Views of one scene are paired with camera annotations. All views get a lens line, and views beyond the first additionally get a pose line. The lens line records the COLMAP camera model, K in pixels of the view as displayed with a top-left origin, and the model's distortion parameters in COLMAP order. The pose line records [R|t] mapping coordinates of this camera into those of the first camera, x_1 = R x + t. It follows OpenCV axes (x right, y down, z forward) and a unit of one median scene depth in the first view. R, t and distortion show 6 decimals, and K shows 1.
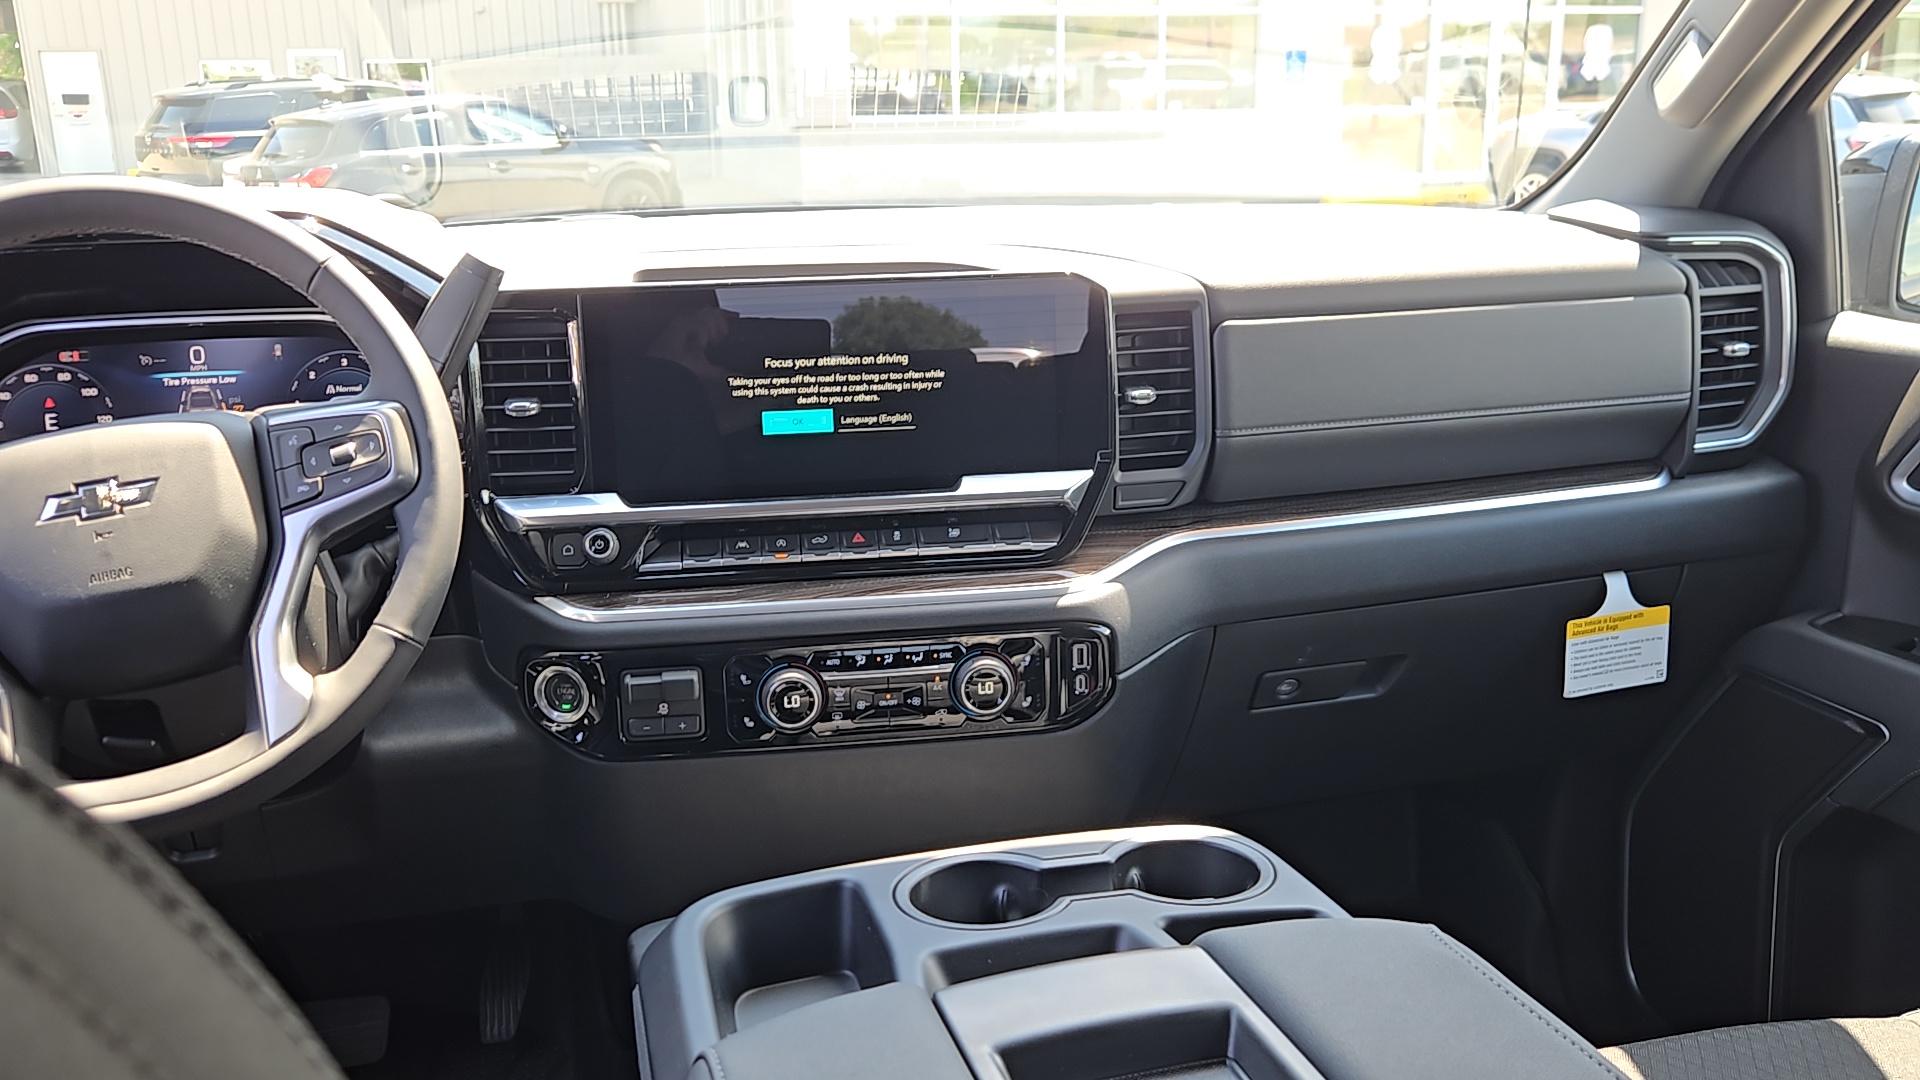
lens RADIAL K [[1595.0, 0, 957.5], [0, 1595.0, 532.3], [0, 0, 1]] dist [0.012965, -0.009610]
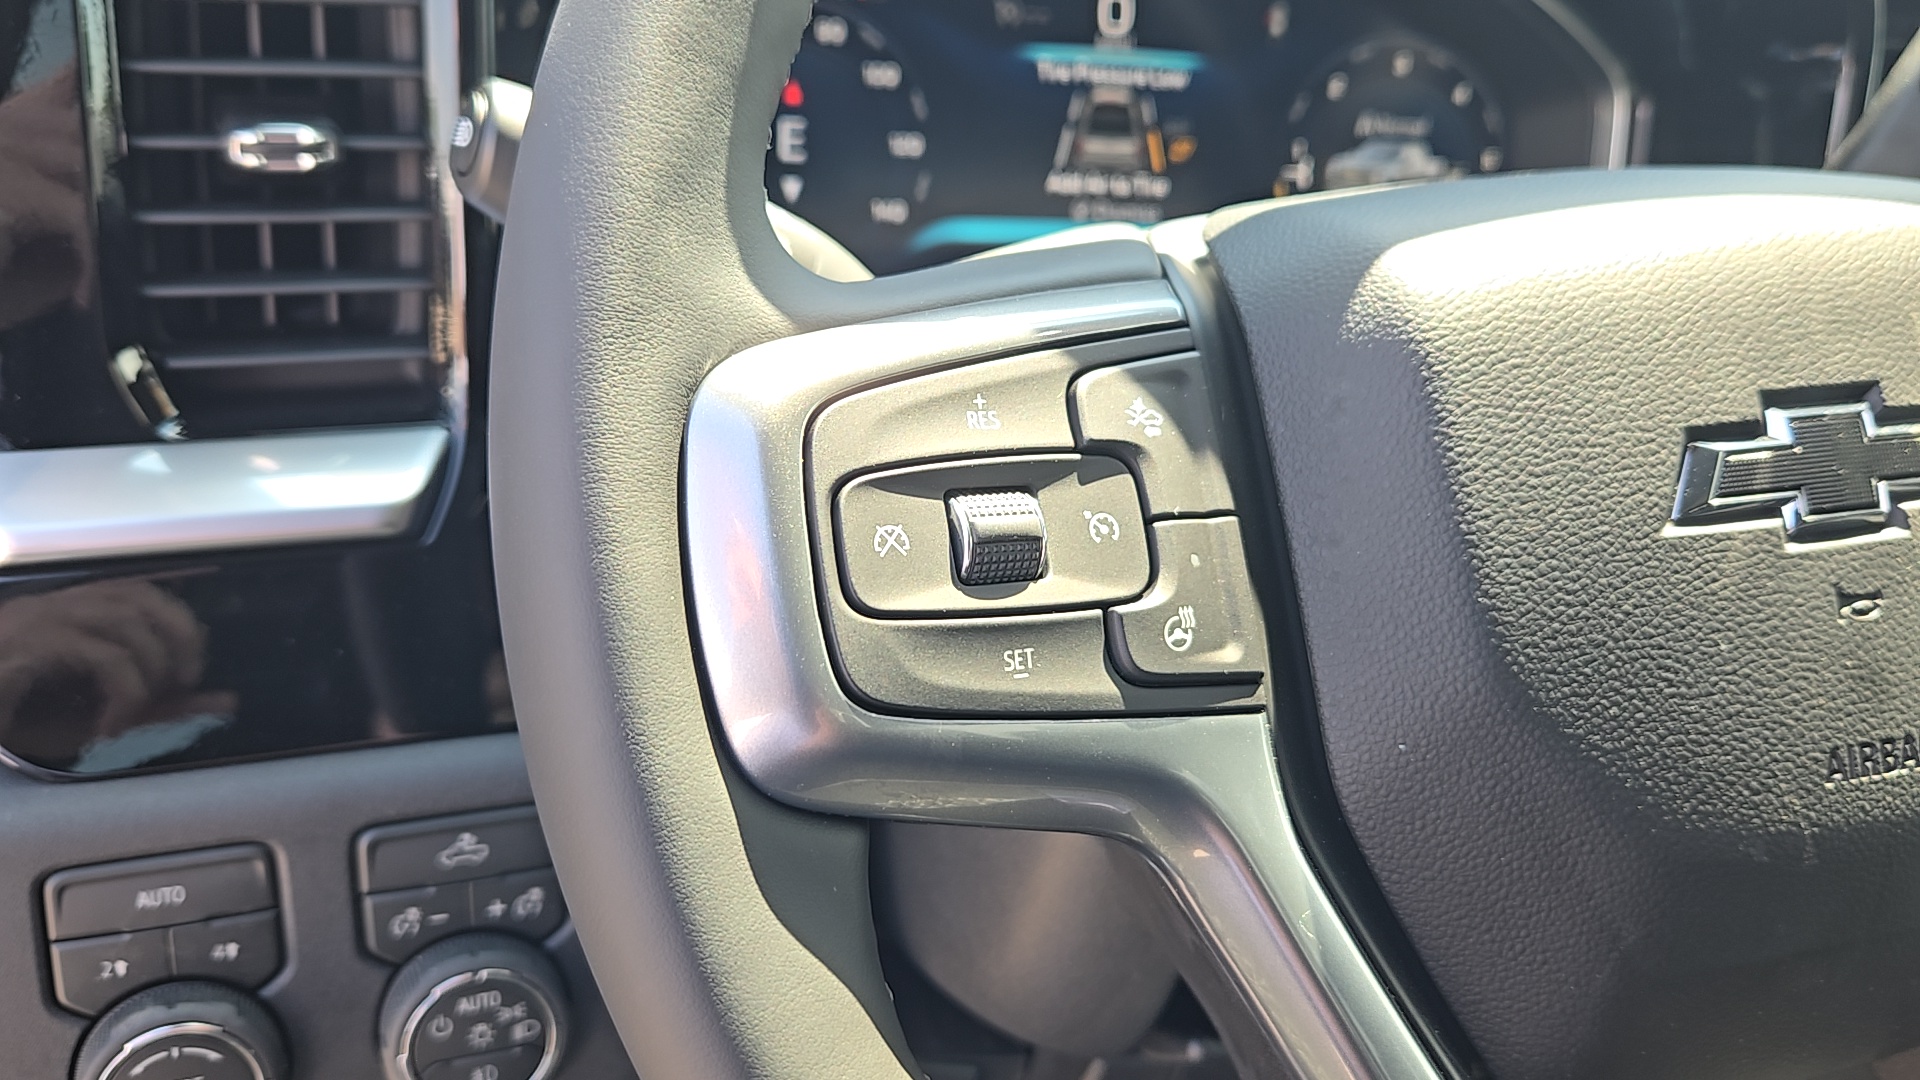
lens RADIAL K [[1640.7, 0, 960.0], [0, 1640.7, 540.0], [0, 0, 1]] dist [-0.012433, -0.014797]
pose [[0.995020, 0.081328, 0.057633, -0.538494], [-0.087863, 0.988657, 0.121809, -0.022365], [-0.047072, -0.126266, 0.990879, 0.565330]]
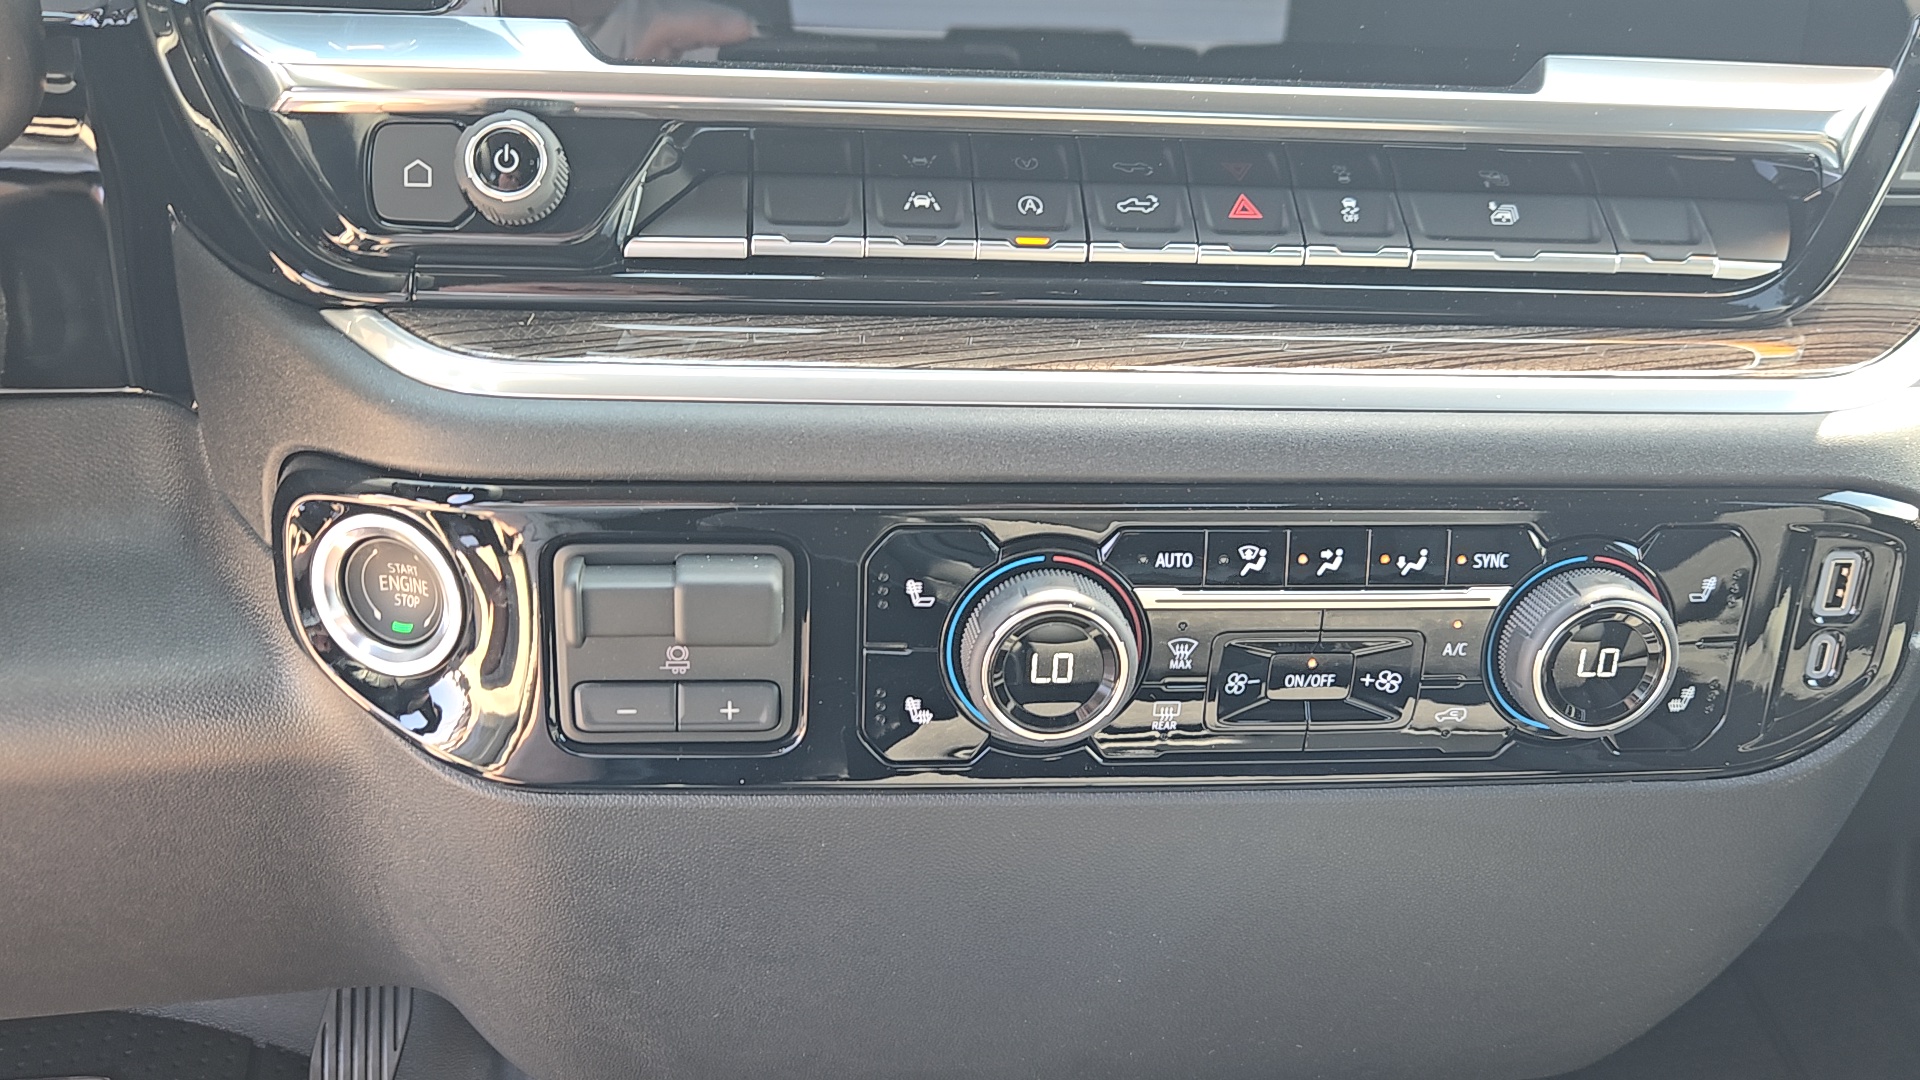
lens RADIAL K [[1595.0, 0, 957.5], [0, 1595.0, 532.3], [0, 0, 1]] dist [0.012965, -0.009610]
pose [[0.997329, 0.072960, -0.003281, -0.120697], [-0.071658, 0.986232, 0.149035, 0.026708], [0.014110, -0.148402, 0.988826, 0.642176]]
